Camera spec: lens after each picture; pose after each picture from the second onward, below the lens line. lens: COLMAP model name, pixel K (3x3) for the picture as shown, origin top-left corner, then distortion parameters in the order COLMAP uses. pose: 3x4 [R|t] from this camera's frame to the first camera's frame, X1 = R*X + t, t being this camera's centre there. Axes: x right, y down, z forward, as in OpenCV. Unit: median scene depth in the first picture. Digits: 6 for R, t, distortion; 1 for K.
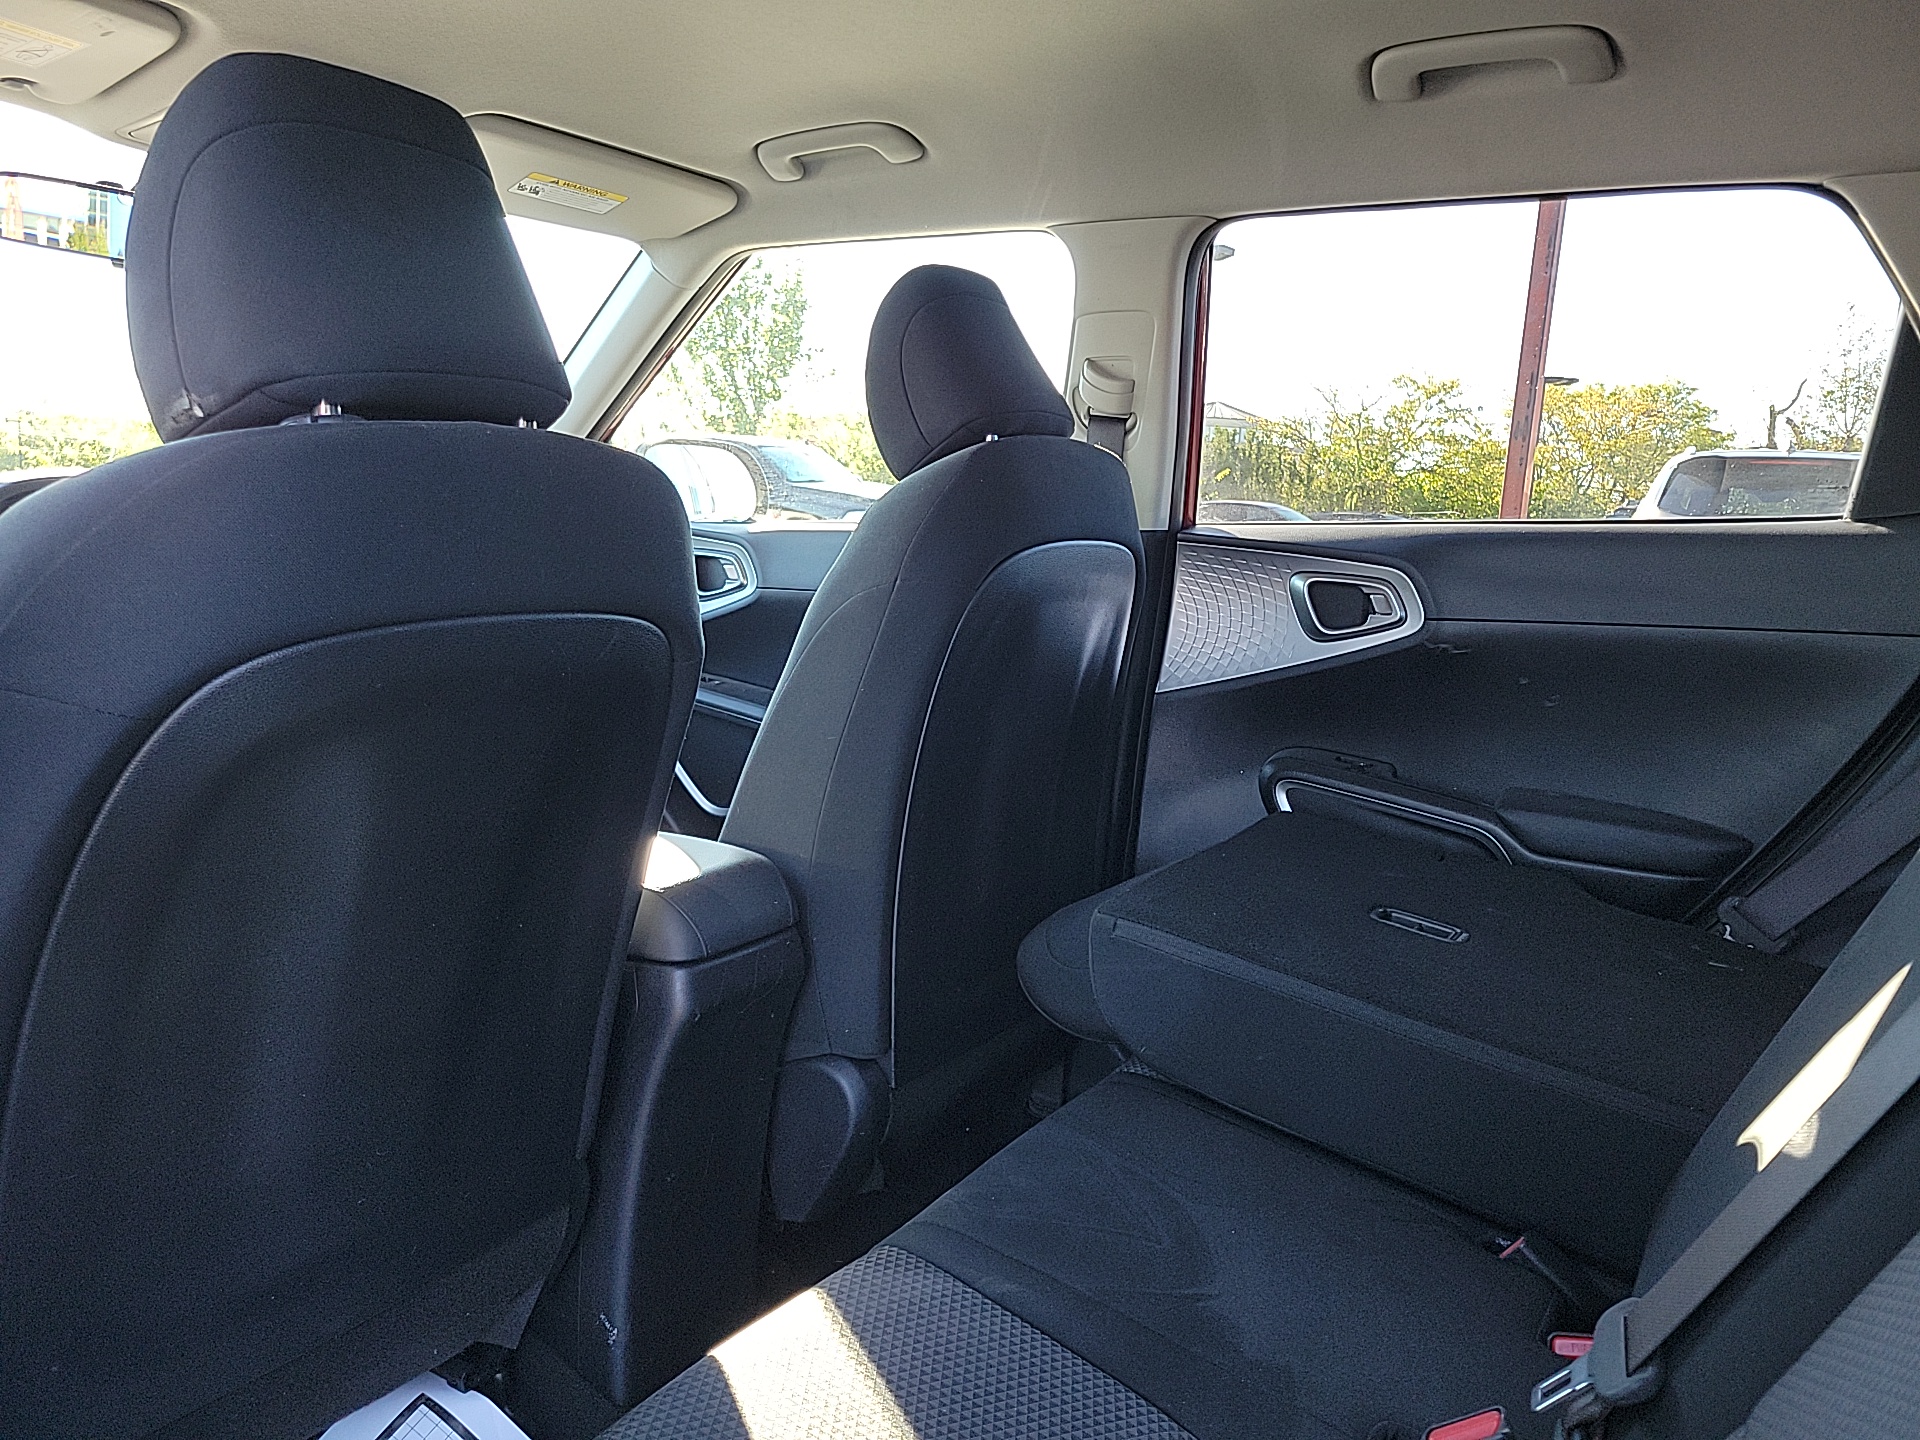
lens RADIAL K [[1450.1, 0, 941.3], [0, 1450.1, 729.7], [0, 0, 1]] dist [0.044310, -0.037562]
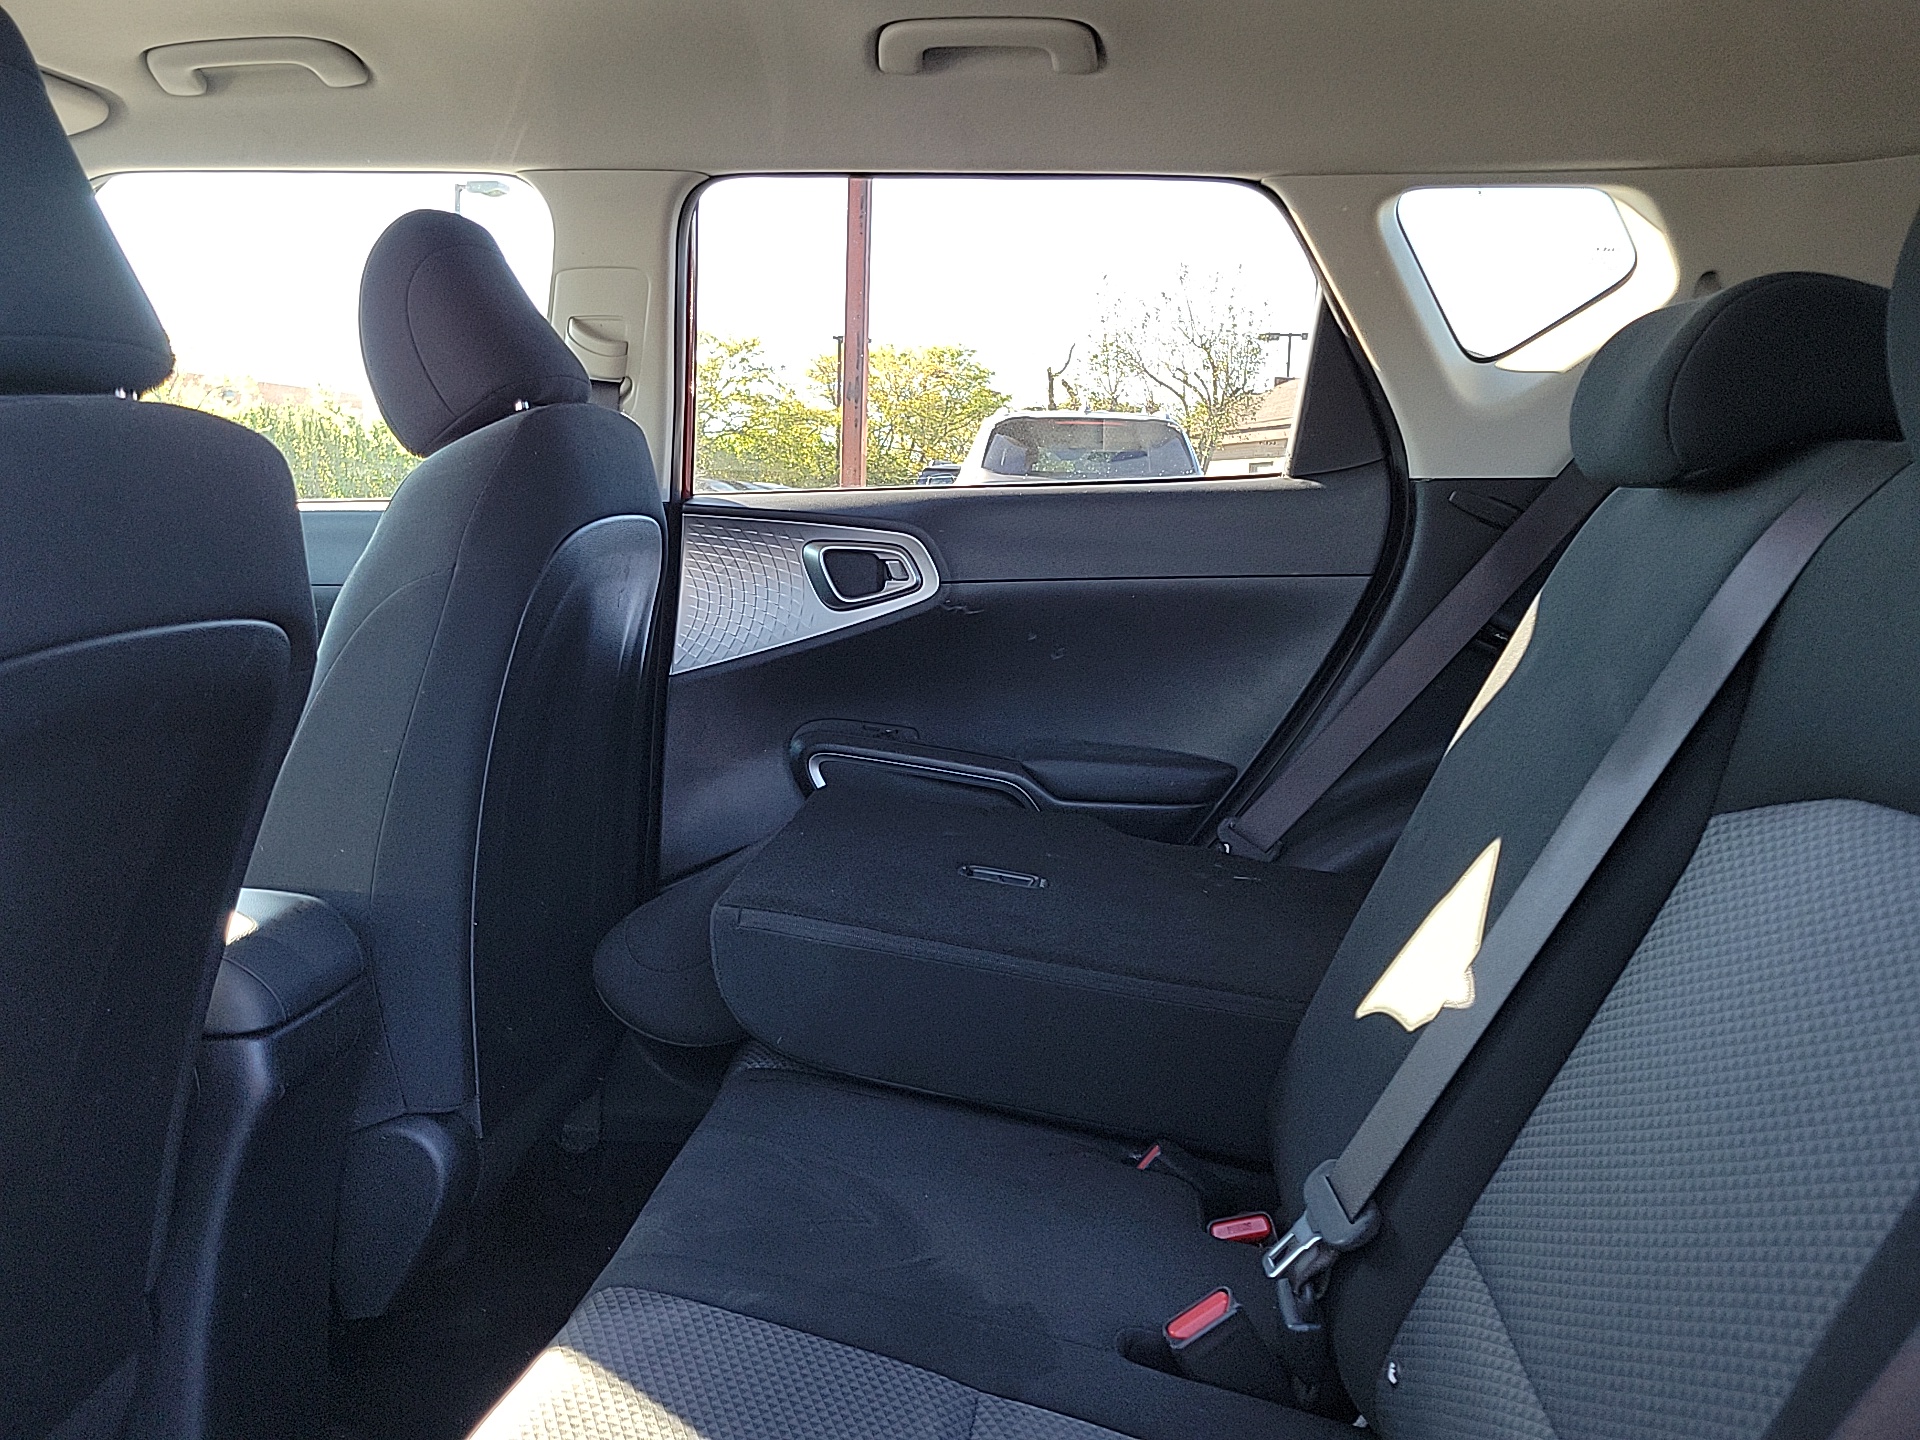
lens RADIAL K [[1591.7, 0, 939.9], [0, 1591.7, 713.6], [0, 0, 1]] dist [0.031946, -0.018934]
pose [[0.904870, -0.084727, 0.417171, -0.152218], [0.085655, 0.996188, 0.016533, -0.003438], [-0.416981, 0.020772, 0.908678, -0.007420]]
